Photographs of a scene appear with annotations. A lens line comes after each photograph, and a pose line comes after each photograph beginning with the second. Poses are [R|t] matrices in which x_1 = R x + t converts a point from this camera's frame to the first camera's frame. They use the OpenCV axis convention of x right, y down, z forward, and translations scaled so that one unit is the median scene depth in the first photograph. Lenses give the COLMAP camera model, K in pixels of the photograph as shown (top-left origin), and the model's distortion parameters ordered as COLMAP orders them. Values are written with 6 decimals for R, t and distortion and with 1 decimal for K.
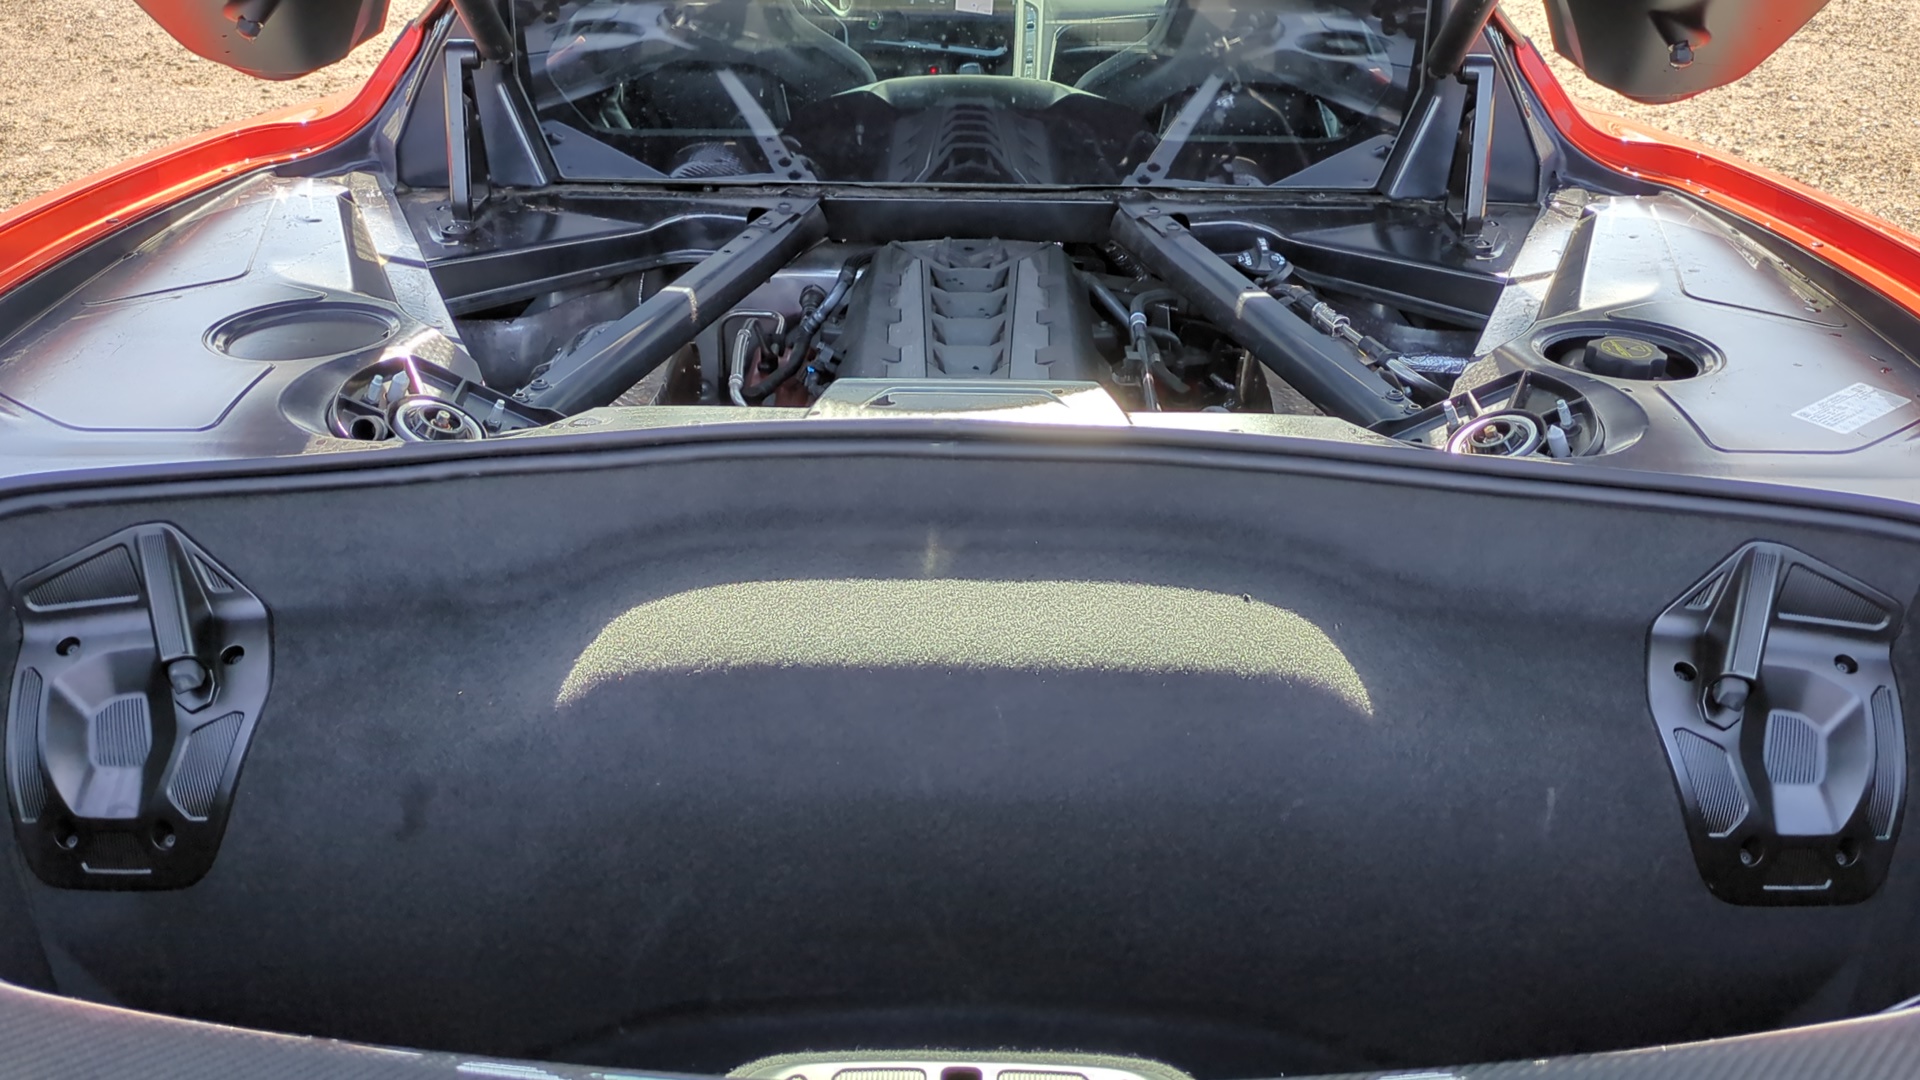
lens RADIAL K [[1640.4, 0, 973.6], [0, 1640.4, 550.9], [0, 0, 1]] dist [0.071595, -0.096647]
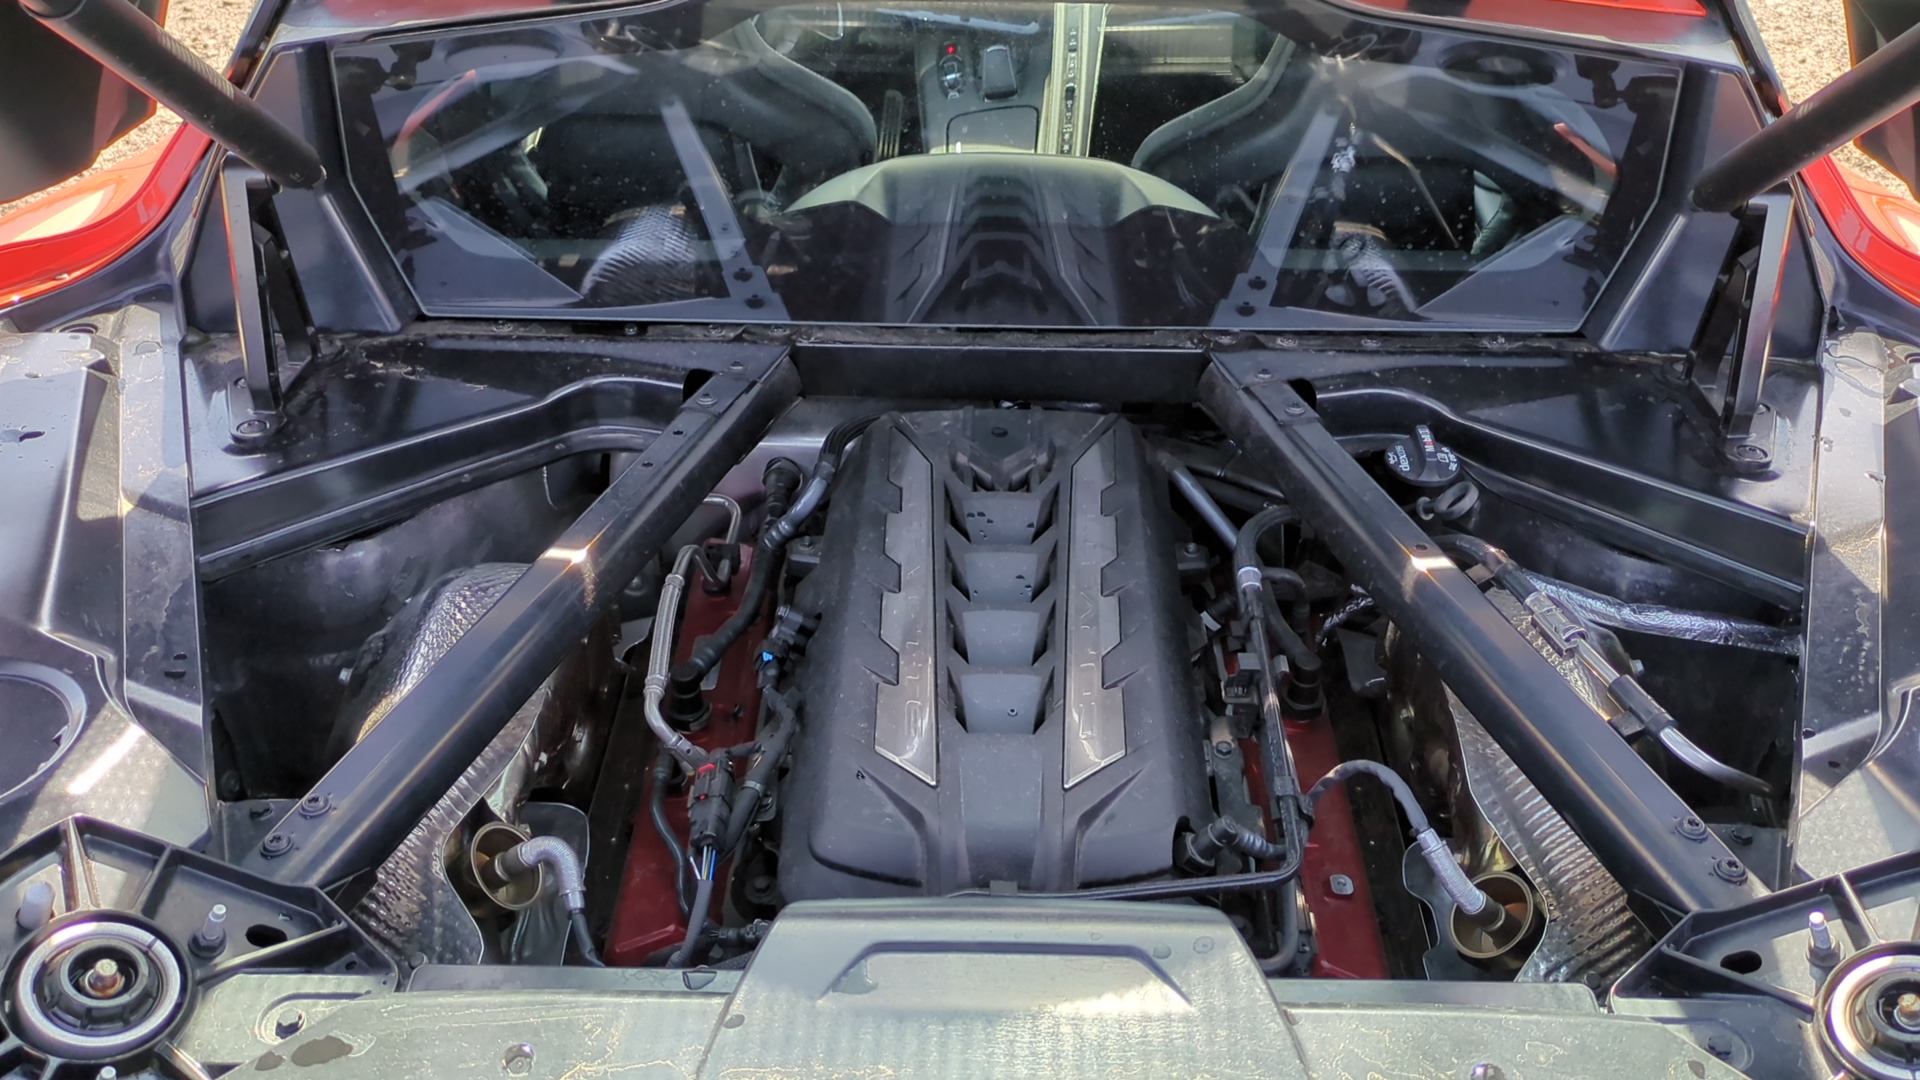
lens RADIAL K [[1640.4, 0, 973.6], [0, 1640.4, 550.9], [0, 0, 1]] dist [0.071595, -0.096647]
pose [[0.999937, 0.003296, -0.010760, -0.005968], [-0.002350, 0.996227, 0.086757, -0.188892], [0.011006, -0.086727, 0.996171, 0.290923]]
